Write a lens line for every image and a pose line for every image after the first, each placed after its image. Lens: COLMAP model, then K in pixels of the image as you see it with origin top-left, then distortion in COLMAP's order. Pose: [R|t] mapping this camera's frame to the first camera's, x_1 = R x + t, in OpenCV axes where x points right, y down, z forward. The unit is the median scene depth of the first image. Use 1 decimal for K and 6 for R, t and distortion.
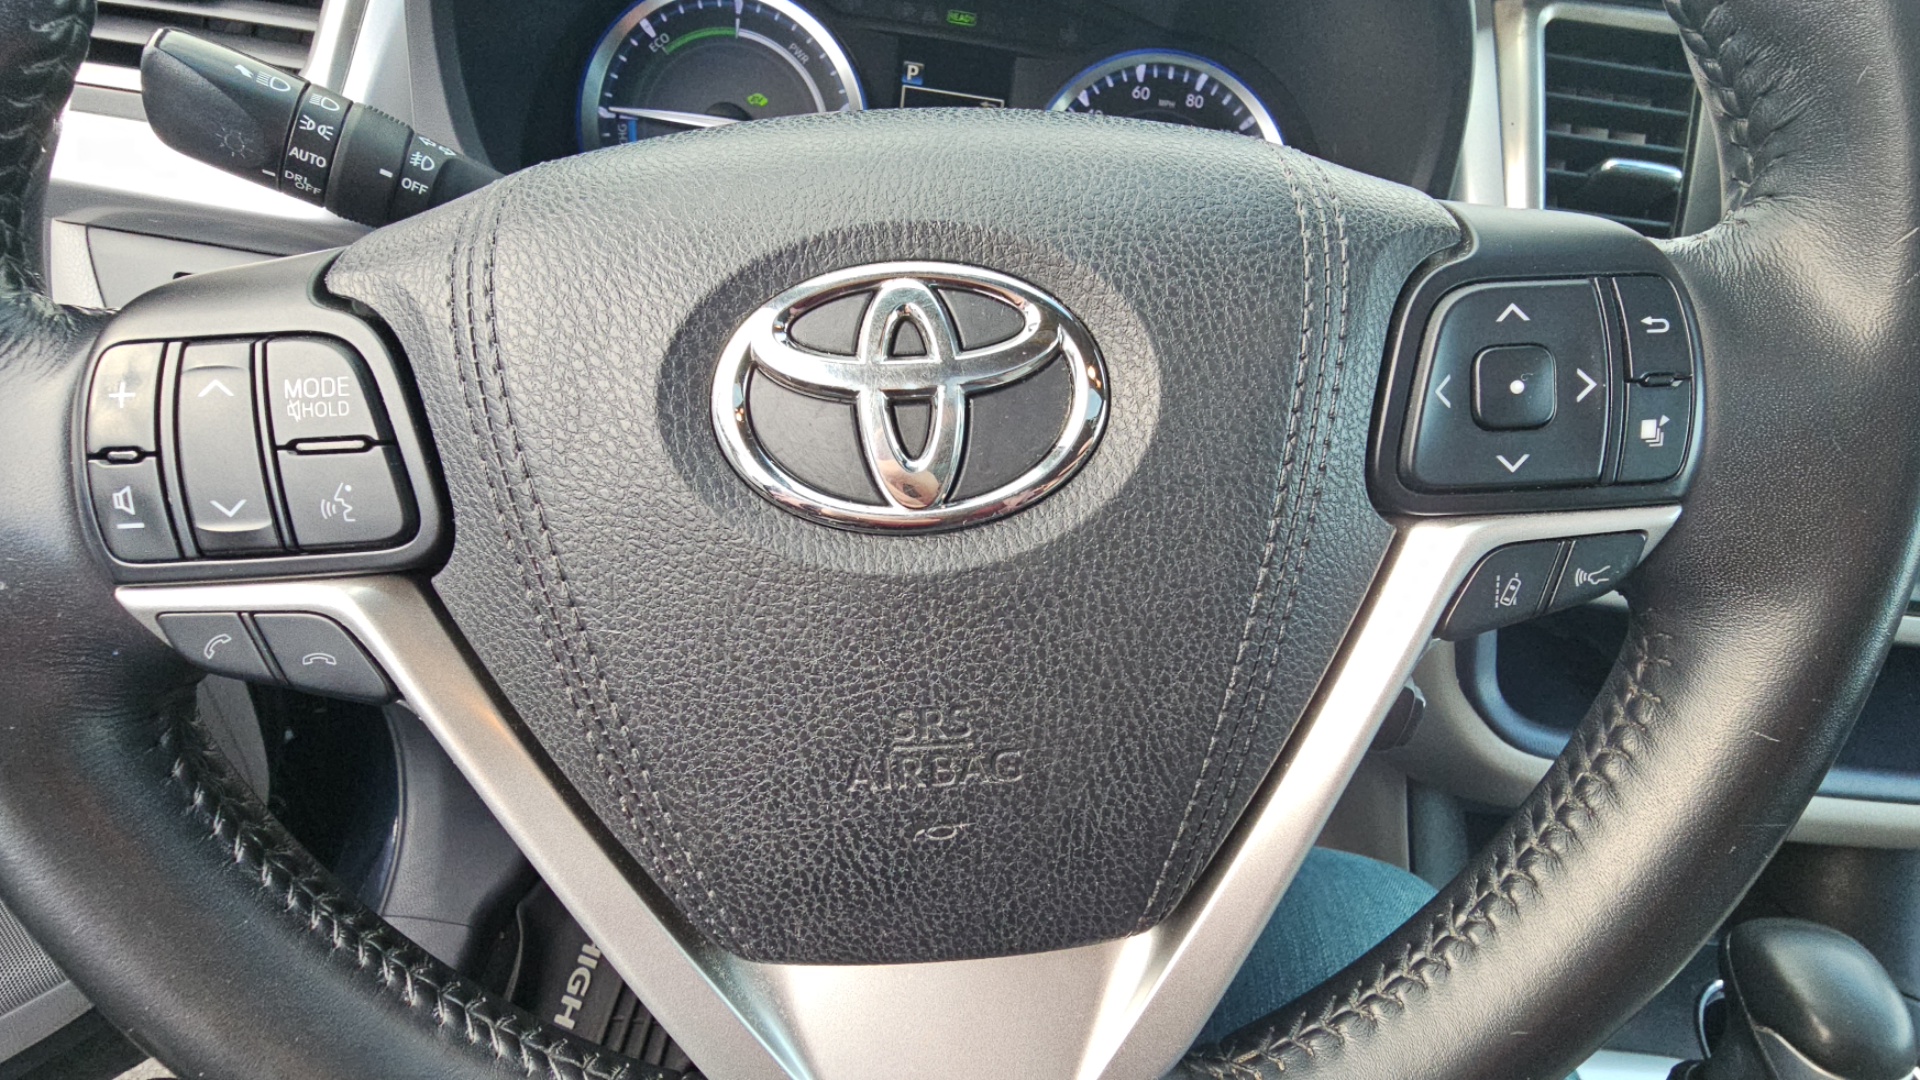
lens RADIAL K [[853.3, 0, 980.2], [0, 853.3, 537.7], [0, 0, 1]] dist [0.010451, -0.007111]
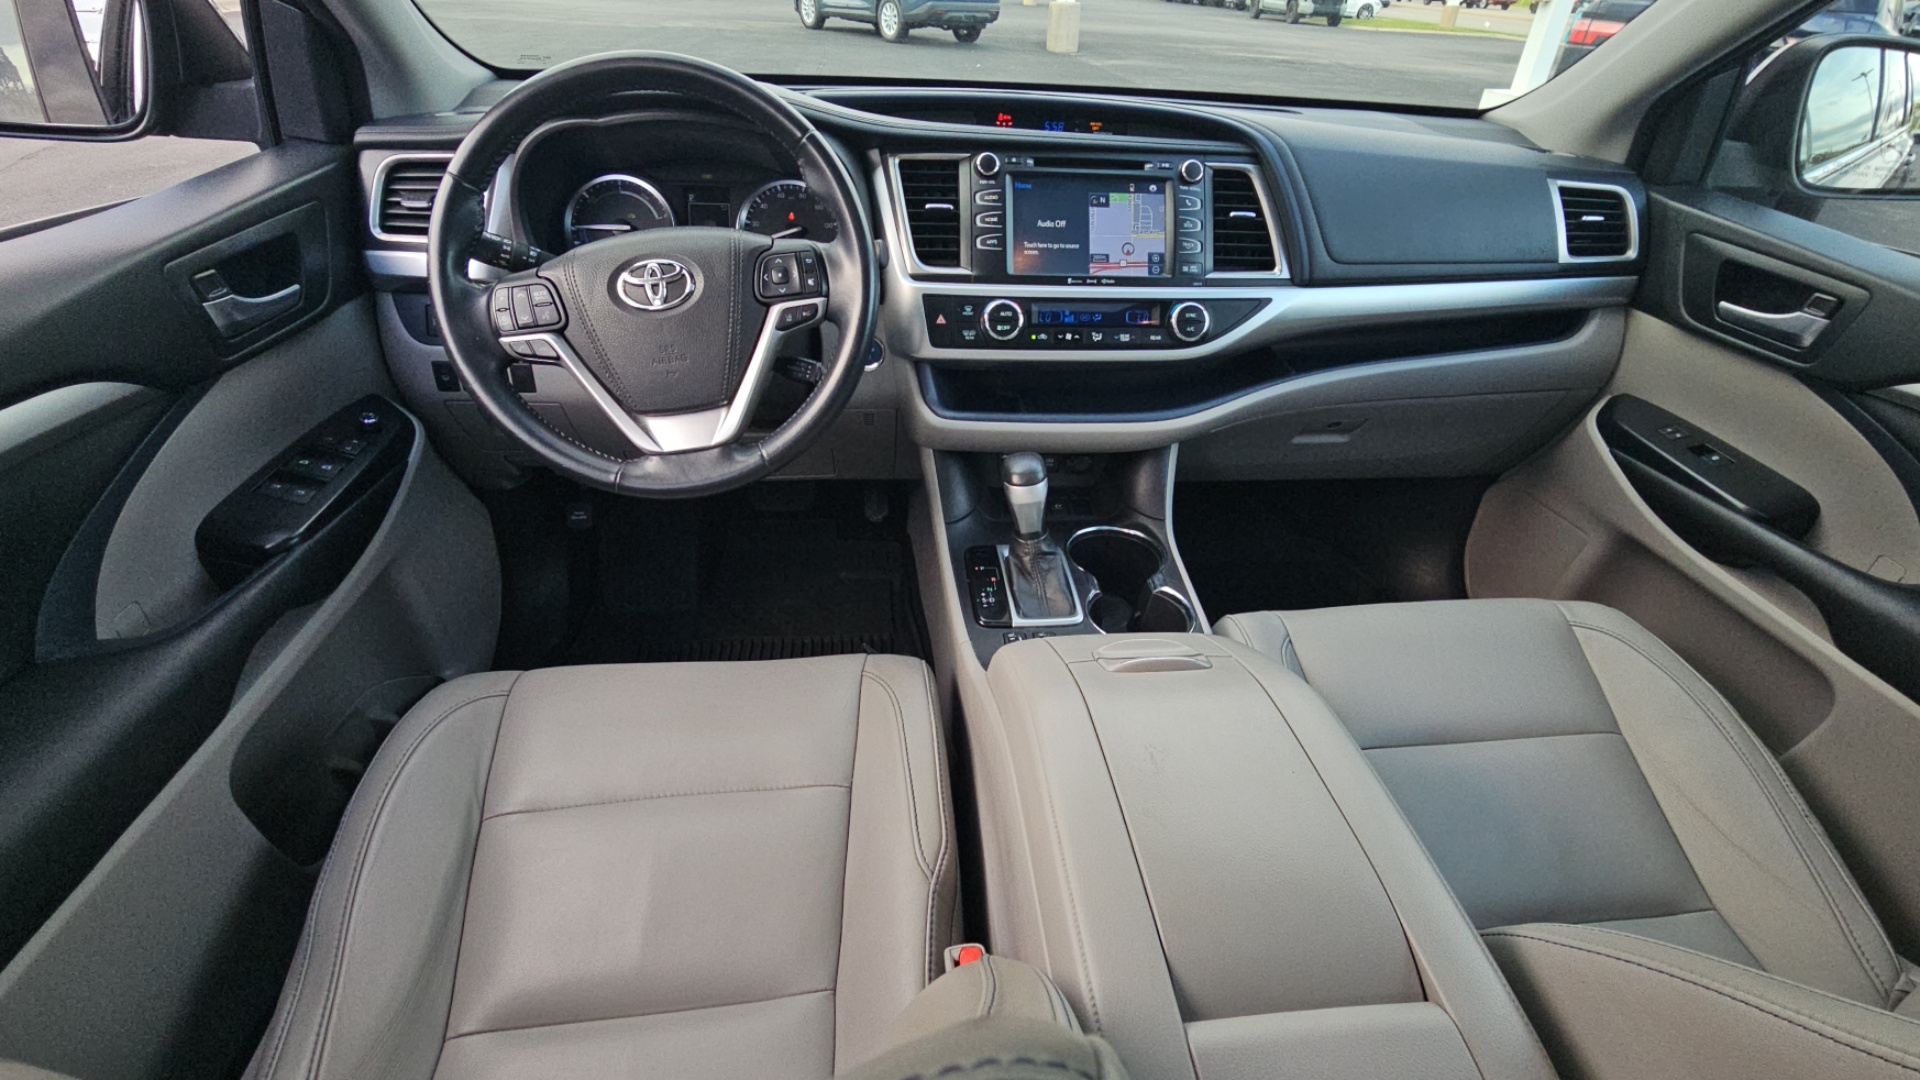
lens RADIAL K [[853.3, 0, 981.6], [0, 853.3, 538.7], [0, 0, 1]] dist [0.010451, -0.007111]
pose [[0.990295, -0.133904, 0.037212, 1.366374], [0.135234, 0.990165, -0.035848, 1.685397], [-0.032046, 0.040533, 0.998664, -3.852262]]
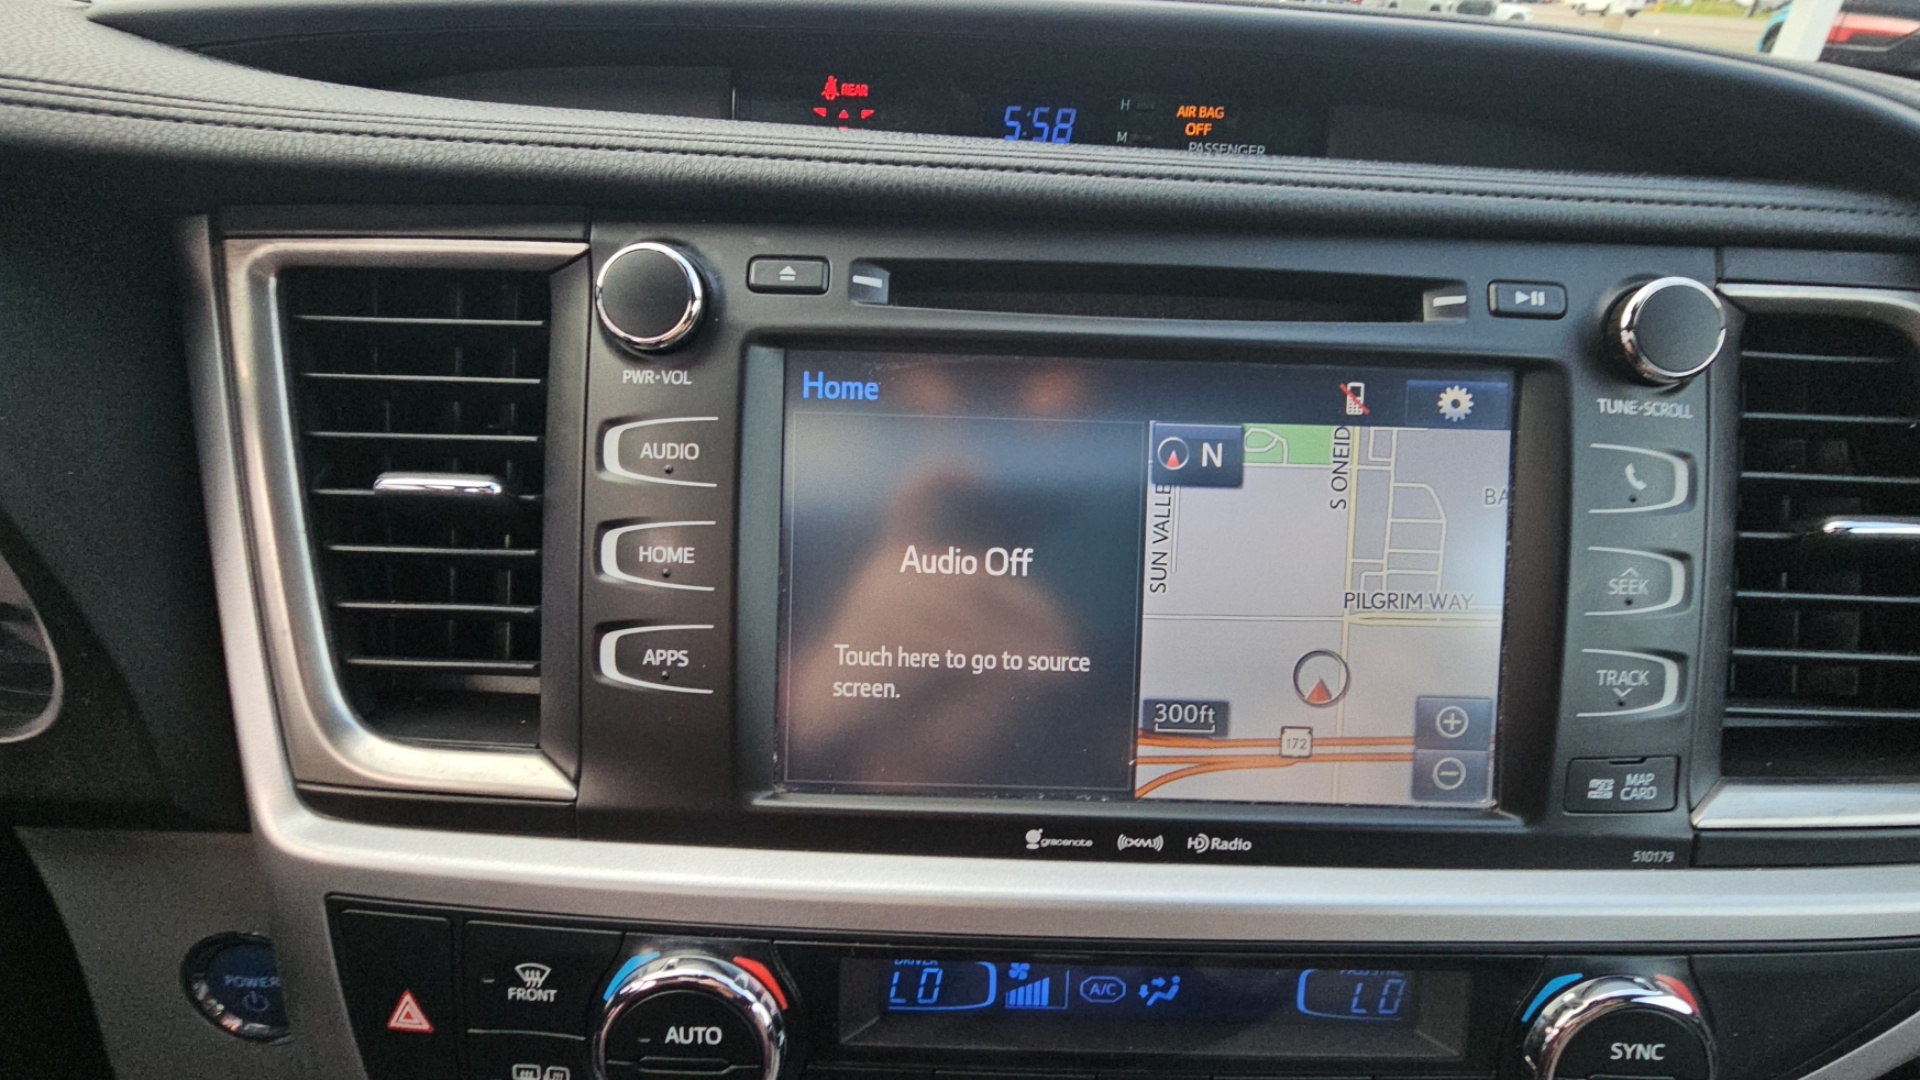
lens RADIAL K [[853.3, 0, 984.7], [0, 853.3, 539.4], [0, 0, 1]] dist [0.010451, -0.007111]
pose [[0.994220, -0.082976, -0.068132, 2.518091], [0.078693, 0.994886, -0.063314, -0.655602], [0.073037, 0.057586, 0.995665, 0.844221]]
